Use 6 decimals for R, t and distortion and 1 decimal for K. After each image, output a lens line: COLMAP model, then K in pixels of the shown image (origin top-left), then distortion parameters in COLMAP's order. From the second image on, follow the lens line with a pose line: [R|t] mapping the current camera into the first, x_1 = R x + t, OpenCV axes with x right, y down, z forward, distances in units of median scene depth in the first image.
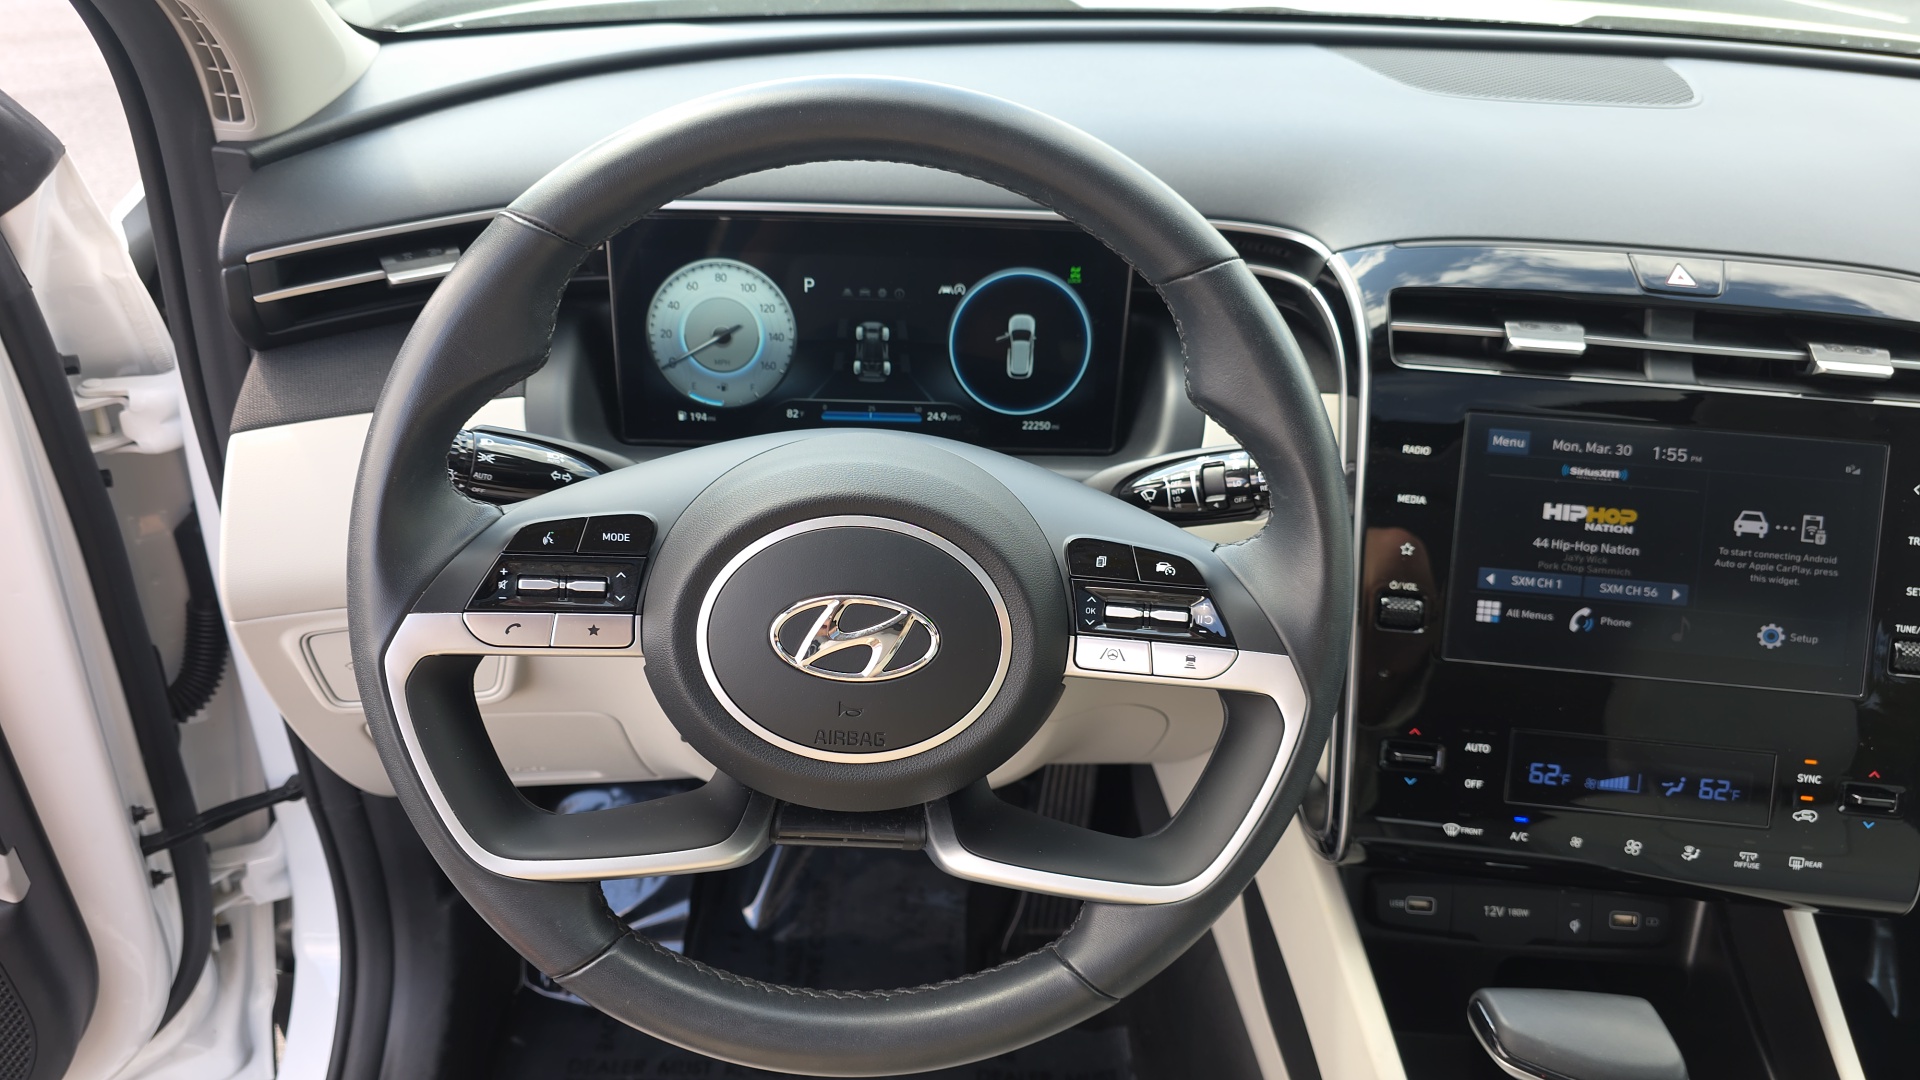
lens RADIAL K [[1286.7, 0, 929.2], [0, 1286.7, 542.1], [0, 0, 1]] dist [0.045106, -0.052260]
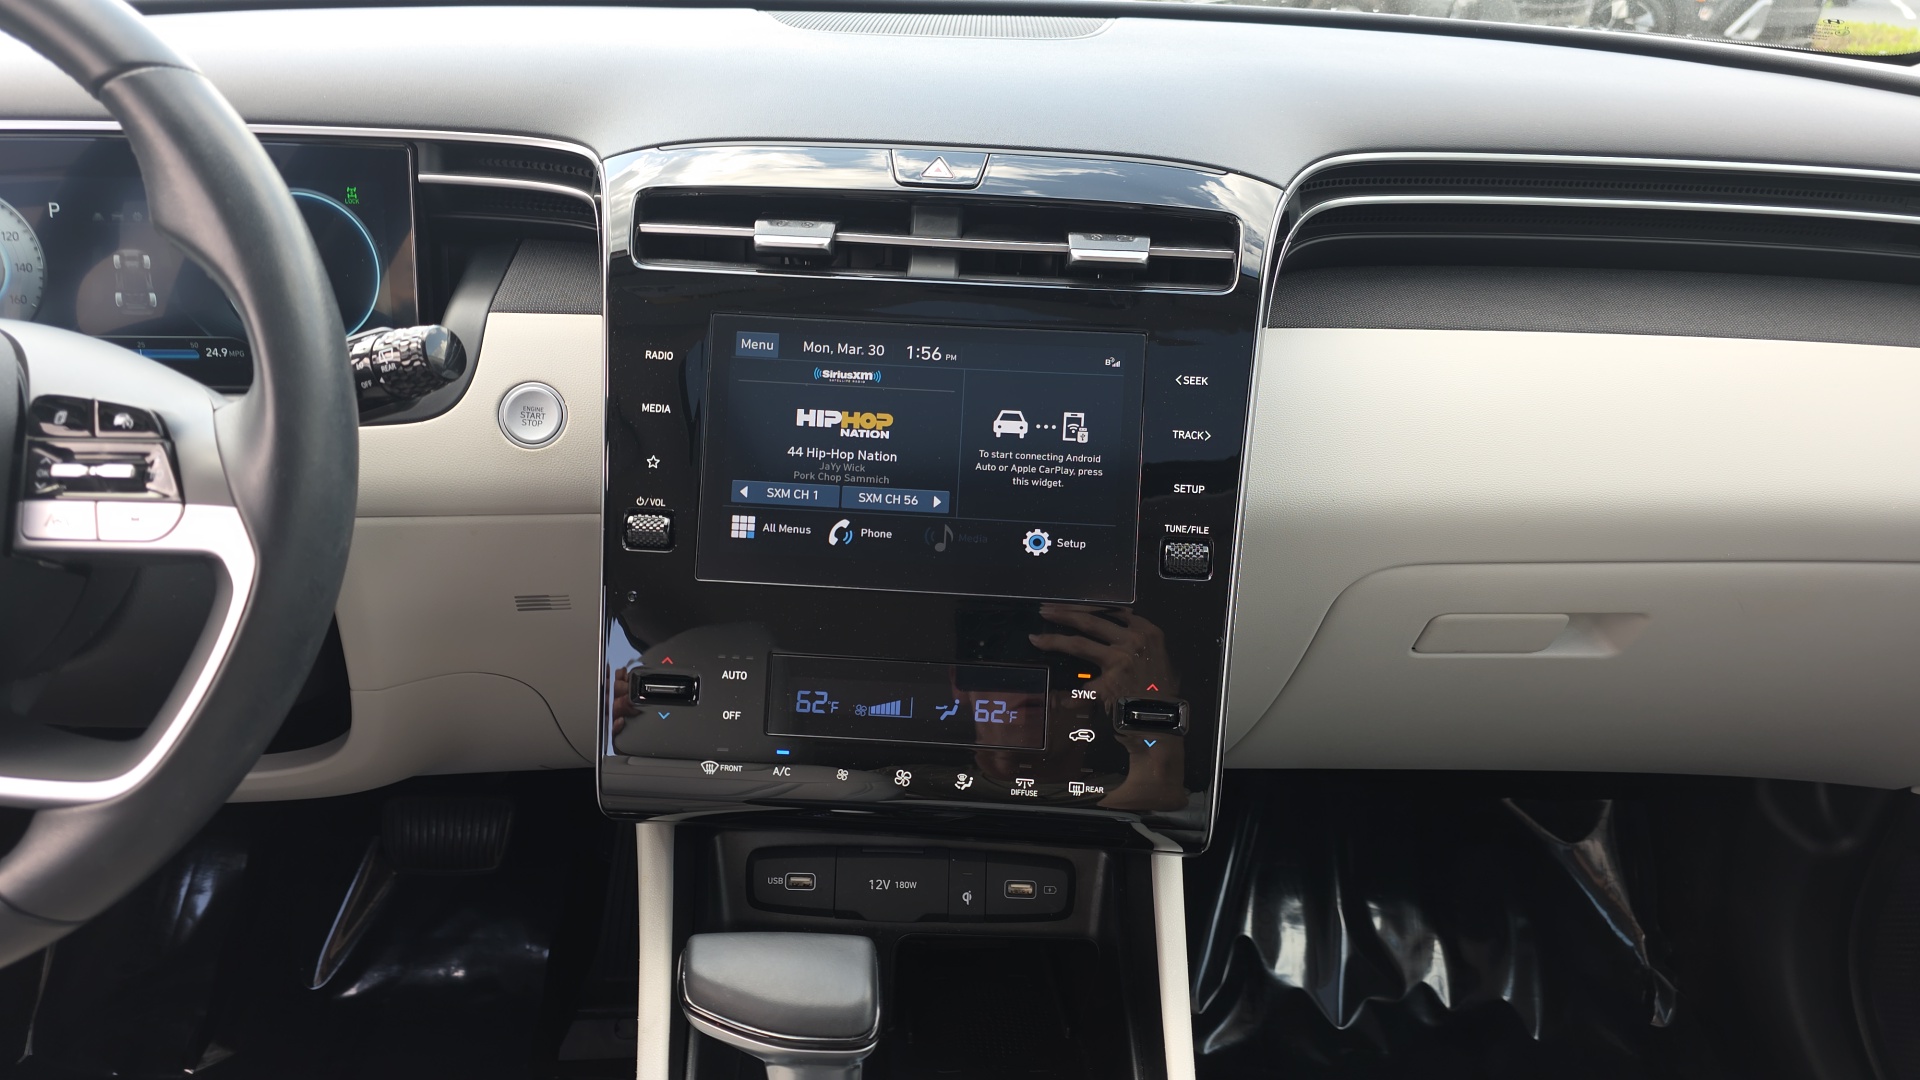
lens RADIAL K [[1286.7, 0, 942.0], [0, 1286.7, 564.2], [0, 0, 1]] dist [0.045106, -0.052260]
pose [[0.999192, -0.027603, 0.029212, 0.549128], [0.029876, 0.996307, -0.080494, 0.159272], [-0.026882, 0.081302, 0.996327, 0.083640]]
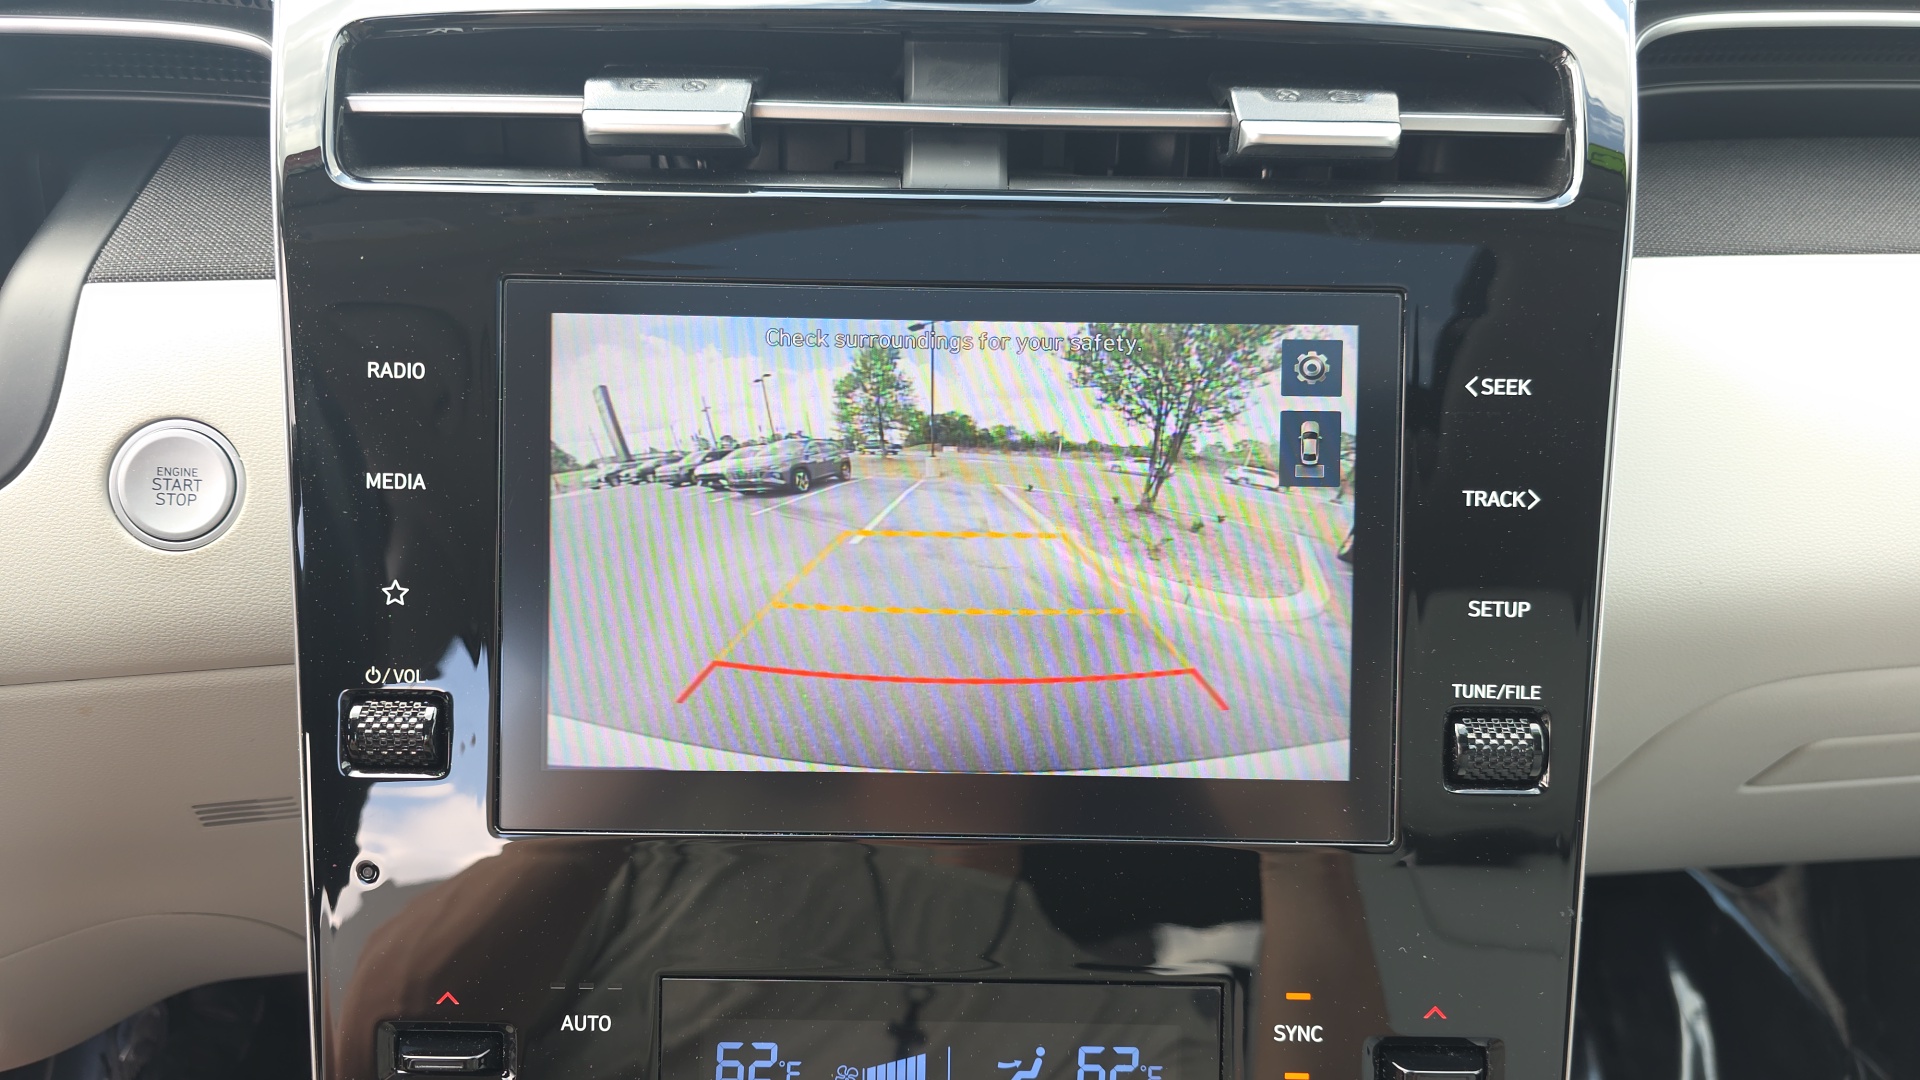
lens RADIAL K [[1286.7, 0, 931.1], [0, 1286.7, 566.5], [0, 0, 1]] dist [0.045106, -0.052260]
pose [[0.995735, -0.068797, 0.061465, 0.529091], [0.069895, 0.997428, -0.015899, 0.016503], [-0.060213, 0.020128, 0.997983, 0.546326]]
